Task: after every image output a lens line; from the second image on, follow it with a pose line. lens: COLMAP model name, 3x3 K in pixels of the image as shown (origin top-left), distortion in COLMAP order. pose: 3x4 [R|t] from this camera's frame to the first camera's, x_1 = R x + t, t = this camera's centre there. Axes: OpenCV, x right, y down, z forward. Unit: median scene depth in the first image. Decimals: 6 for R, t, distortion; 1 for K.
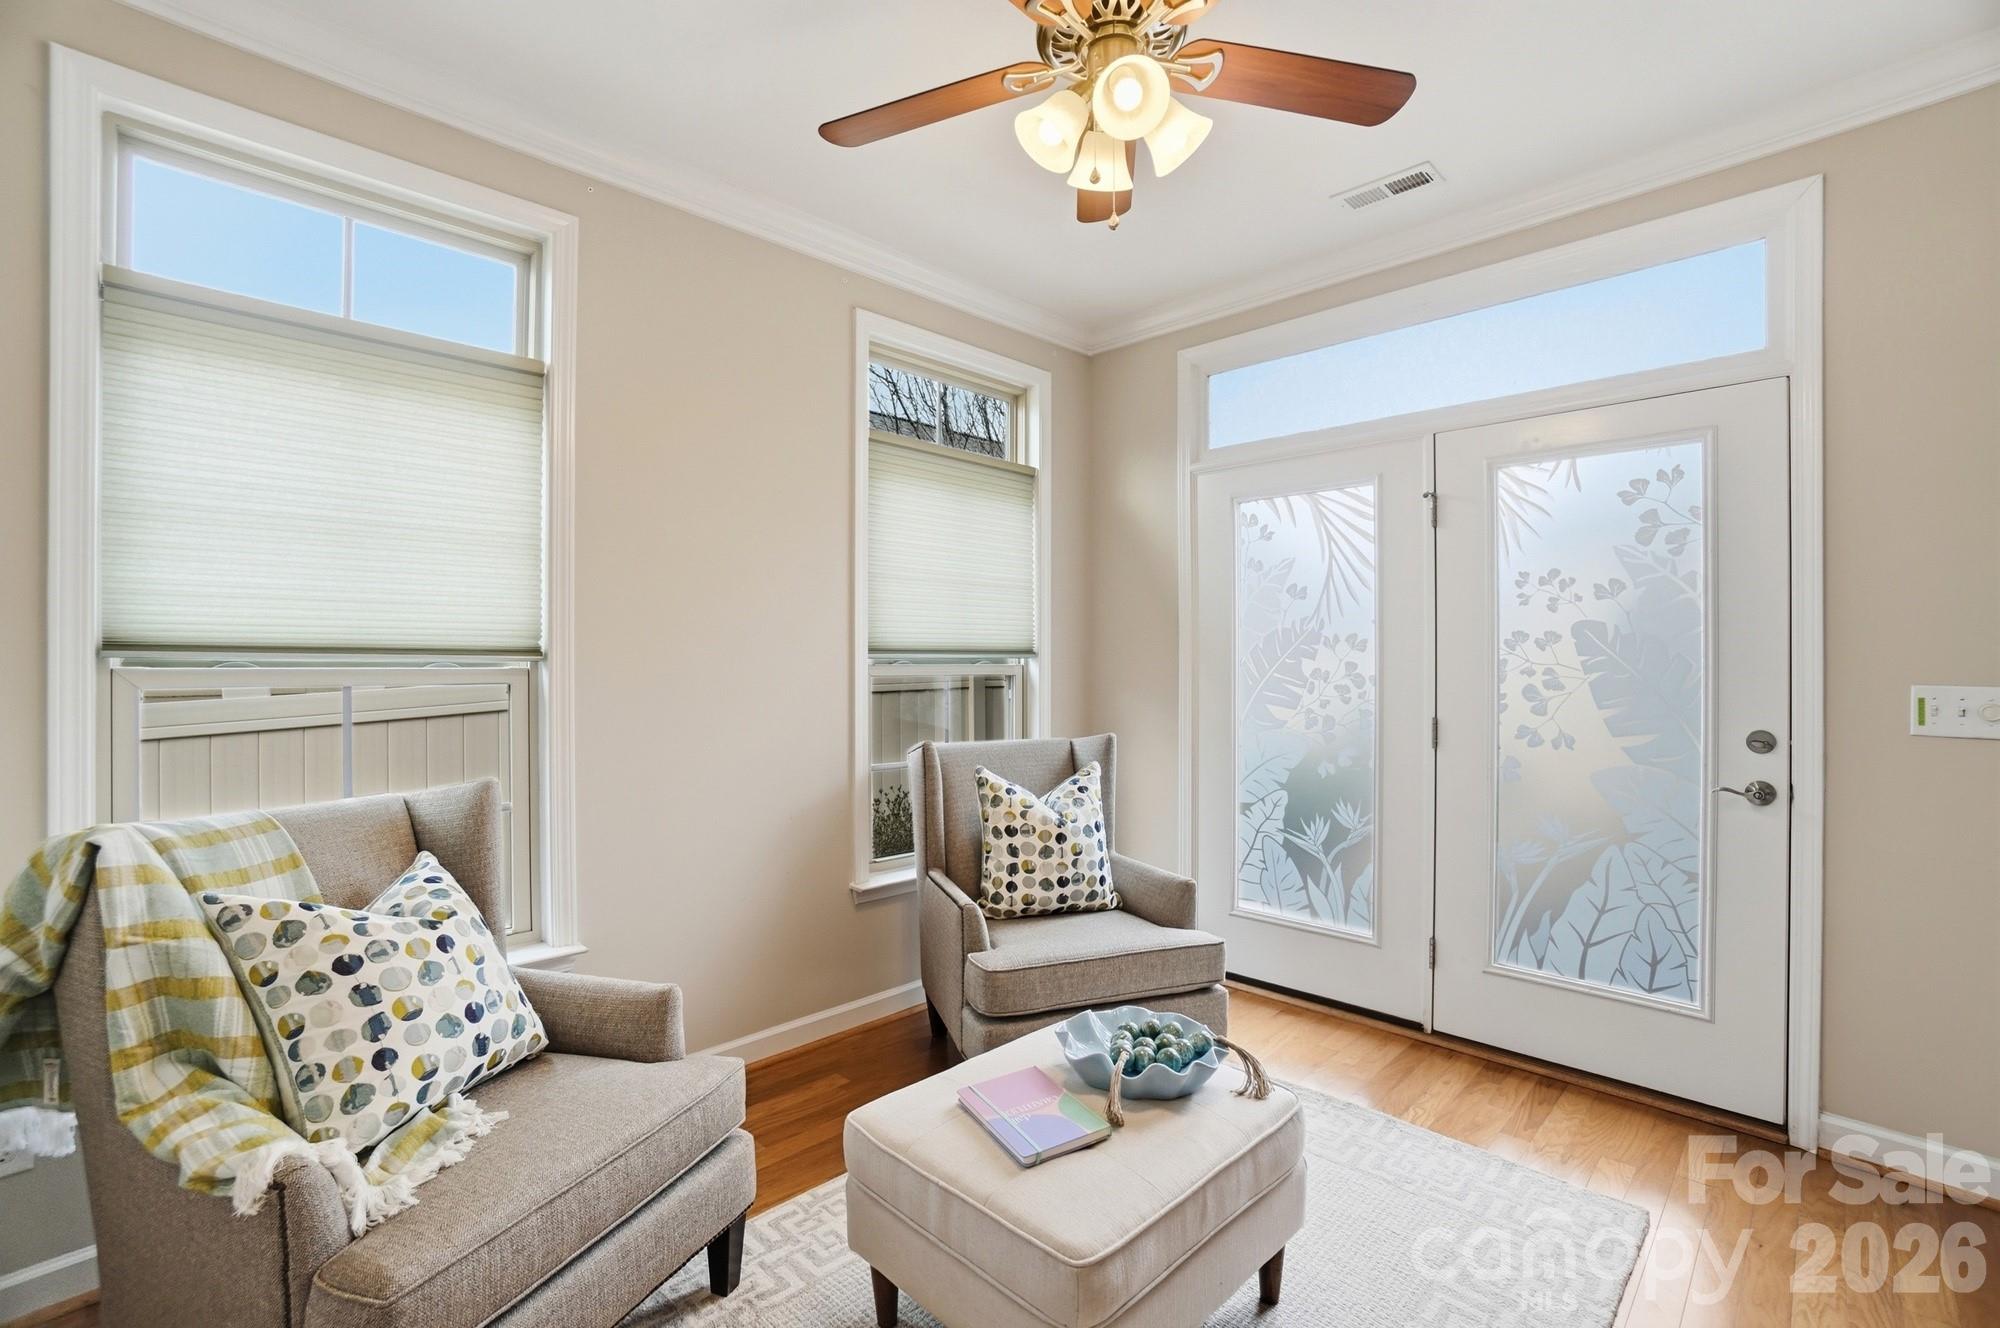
lens RADIAL K [[894.7, 0, 996.9], [0, 894.7, 657.0], [0, 0, 1]] dist [-0.060136, 0.020922]
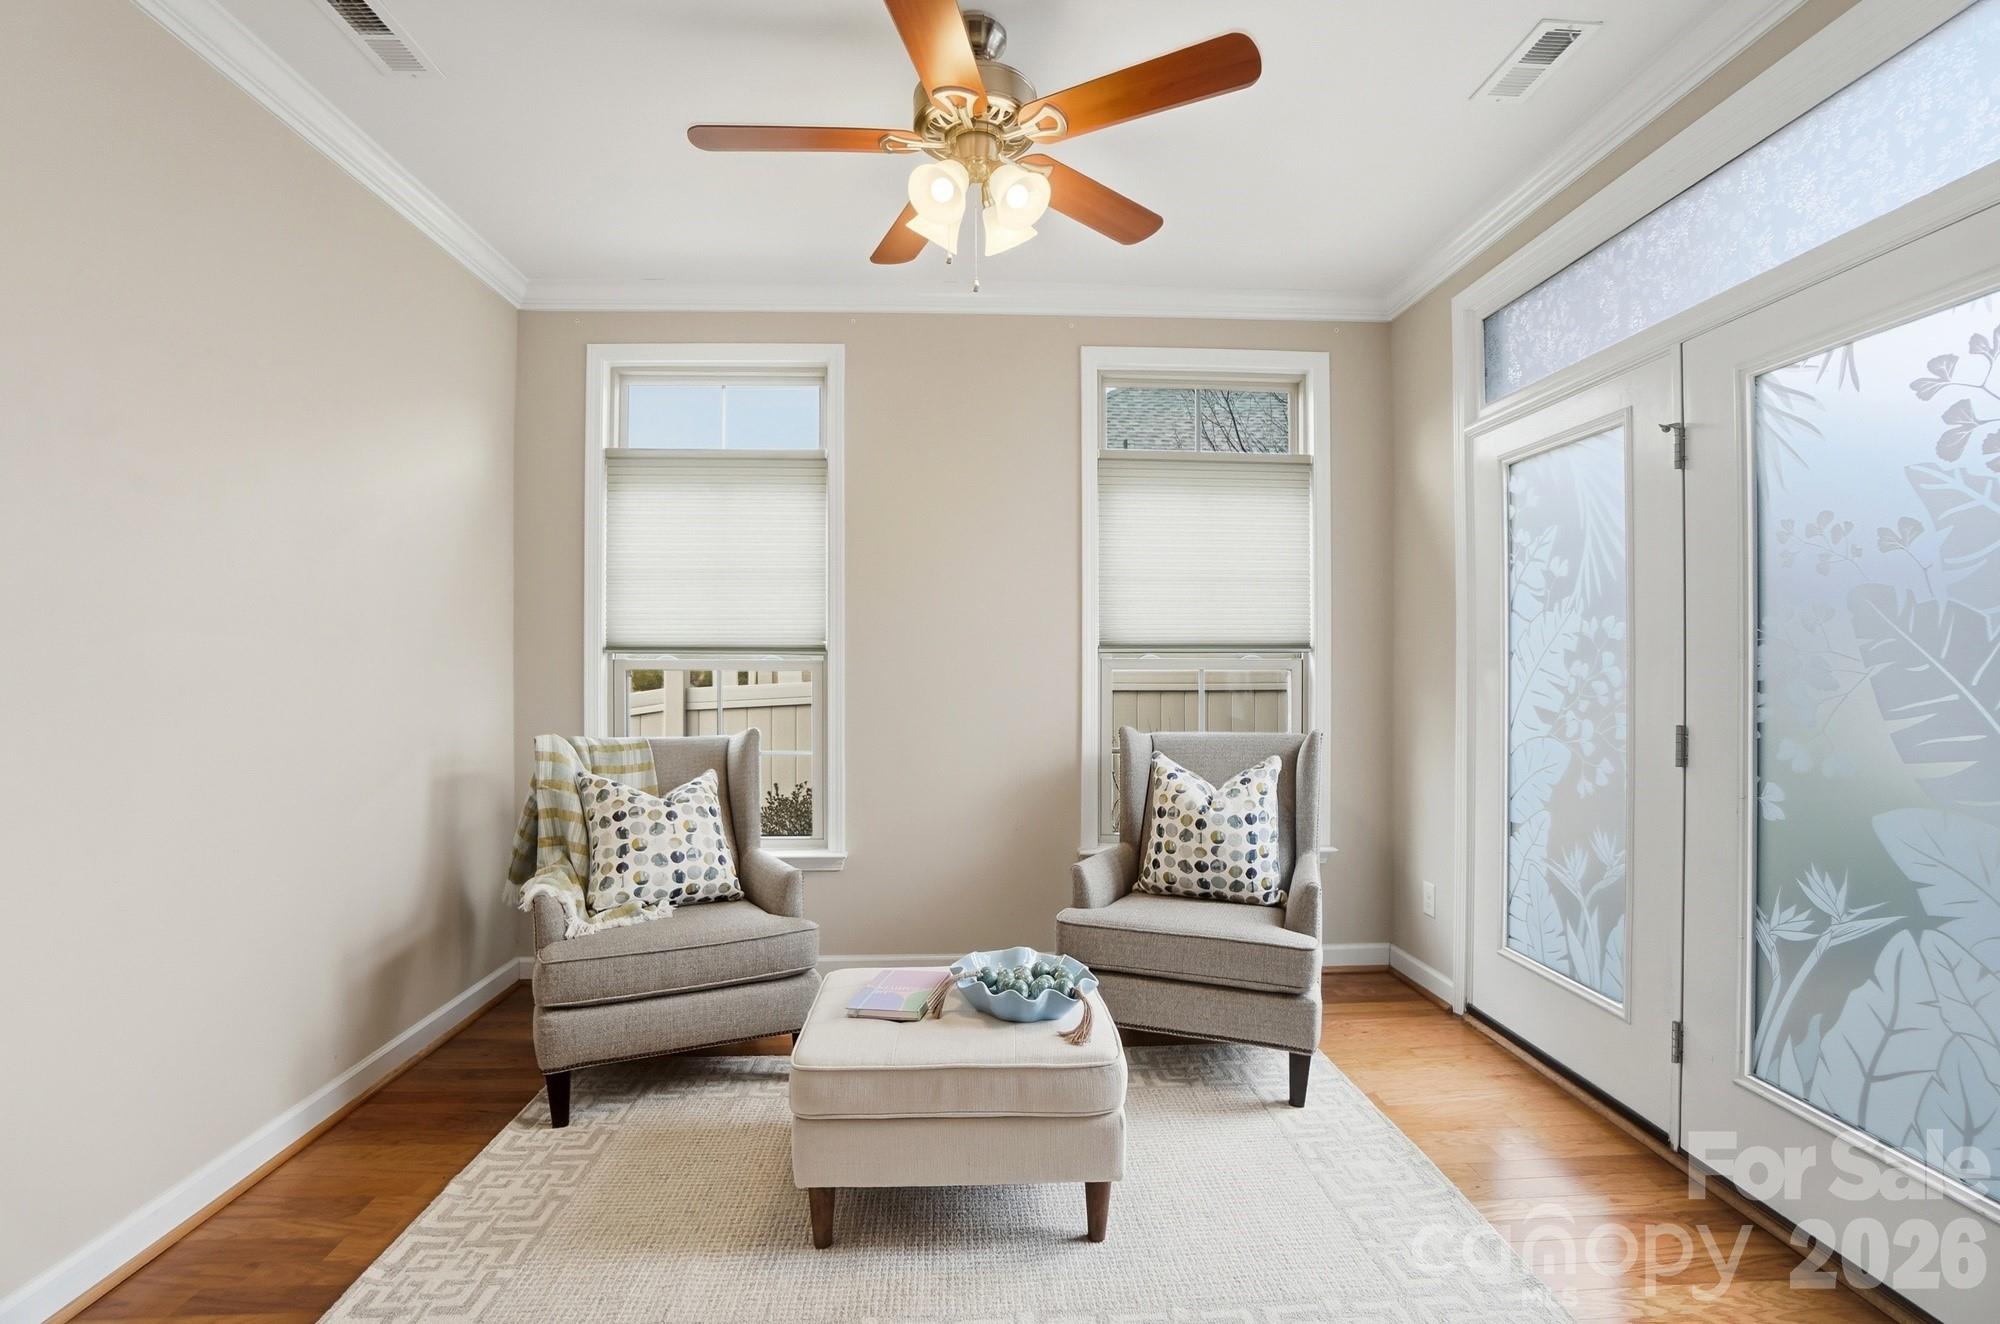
lens RADIAL K [[909.6, 0, 982.1], [0, 909.6, 662.9], [0, 0, 1]] dist [-0.065767, 0.025300]
pose [[0.736232, -0.000953, -0.676729, 0.613819], [0.002987, 0.999994, 0.001842, 0.013823], [0.676723, -0.003378, 0.736230, 0.059033]]
